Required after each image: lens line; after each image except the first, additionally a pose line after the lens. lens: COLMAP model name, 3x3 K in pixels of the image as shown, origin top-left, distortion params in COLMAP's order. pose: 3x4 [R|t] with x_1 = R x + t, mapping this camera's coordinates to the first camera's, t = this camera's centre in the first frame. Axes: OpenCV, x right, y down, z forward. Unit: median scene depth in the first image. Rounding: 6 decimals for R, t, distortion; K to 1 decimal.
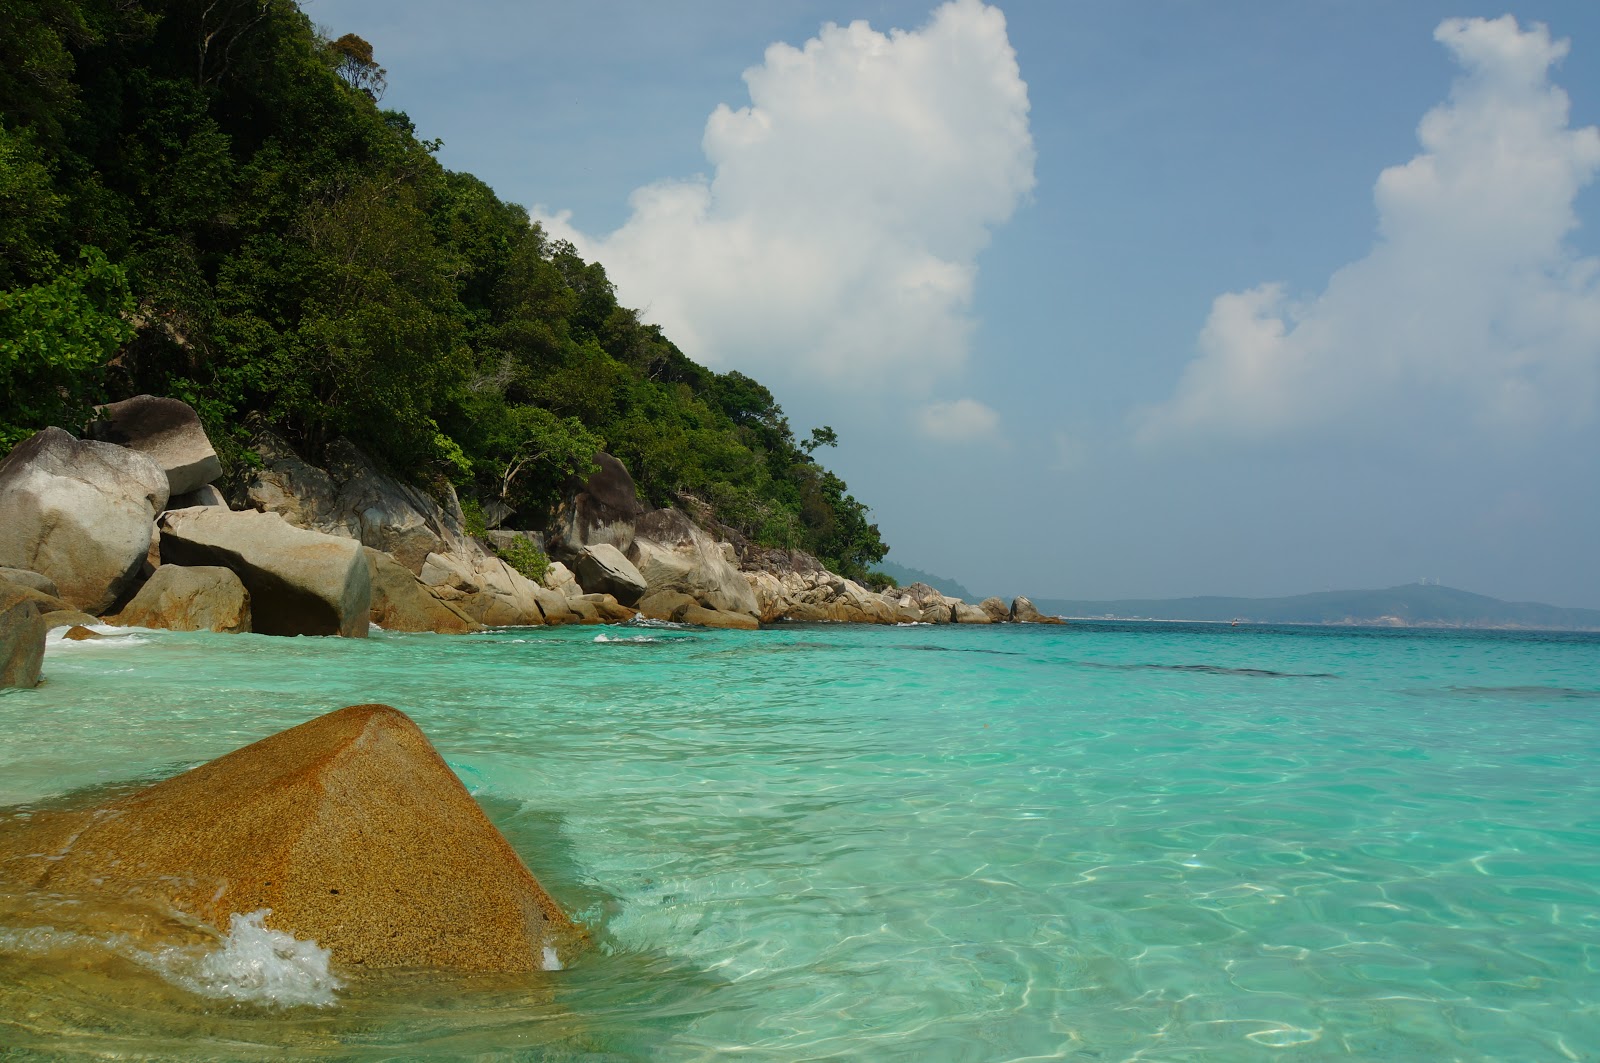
lens RADIAL K [[969.8, 0, 800.0], [0, 969.8, 531.5], [0, 0, 1]] dist [-0.001921, 0.000007]
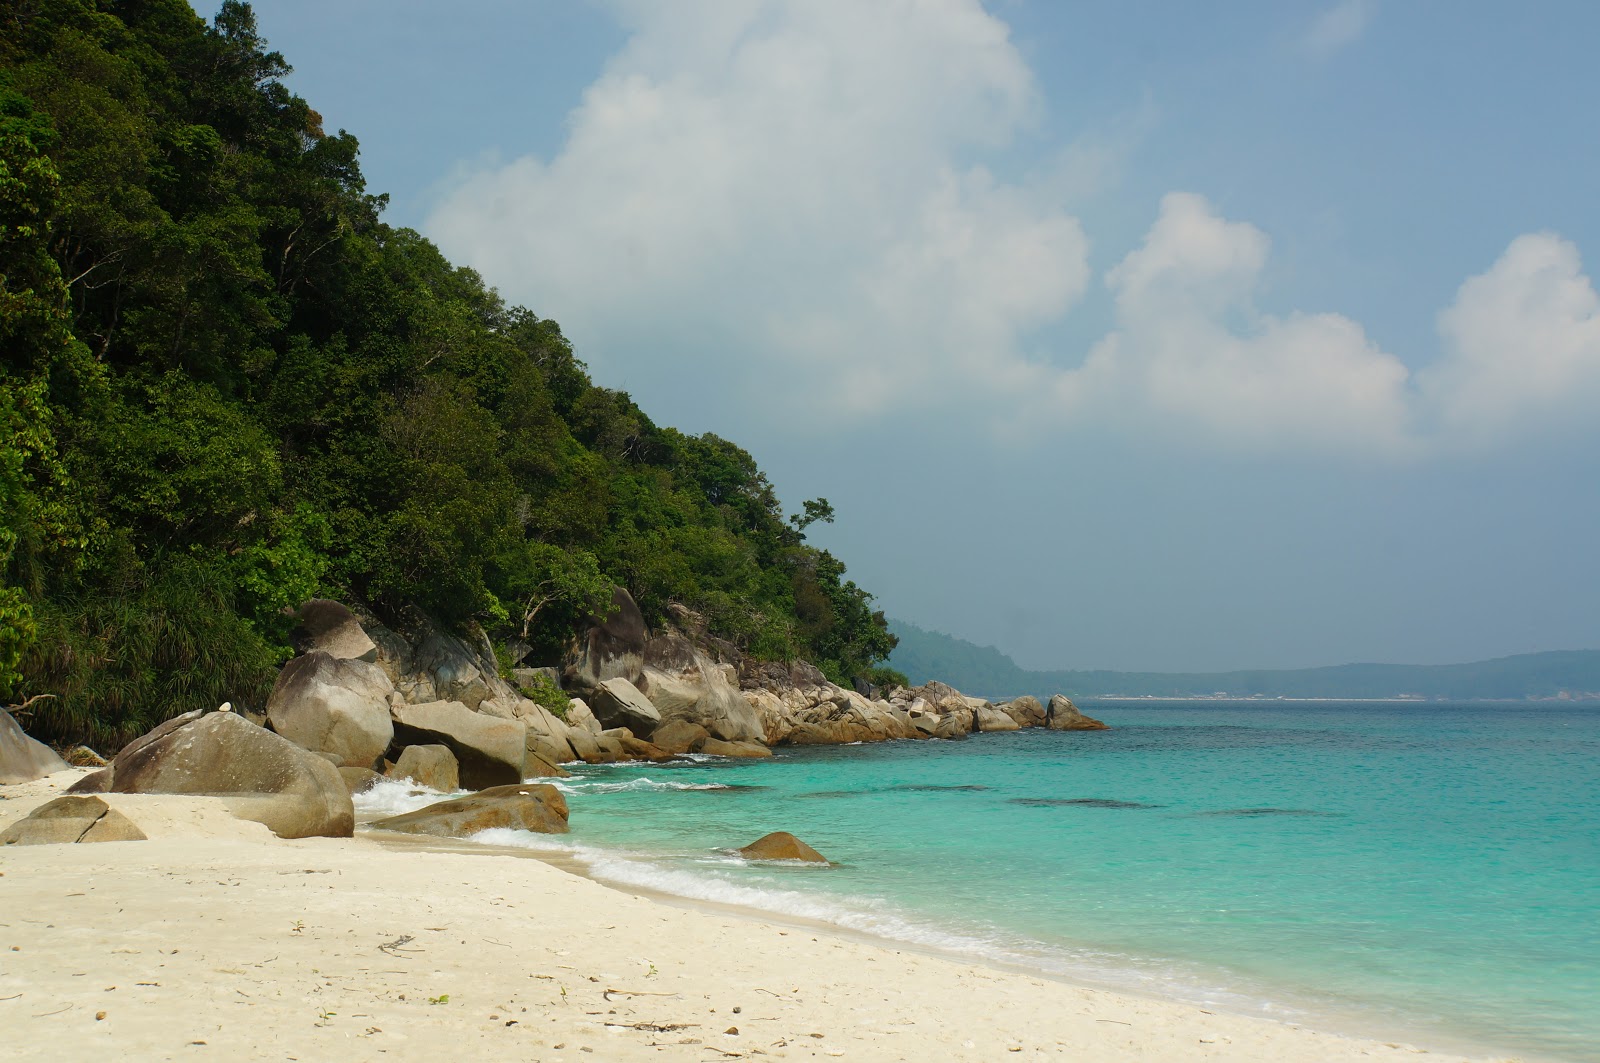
lens RADIAL K [[1429.2, 0, 800.0], [0, 1429.2, 531.5], [0, 0, 1]] dist [0.002058, -0.016711]
pose [[0.999618, -0.016073, 0.022500, -0.031454], [0.016771, 0.999373, -0.031170, -0.069174], [-0.021985, 0.031535, 0.999261, -0.391199]]
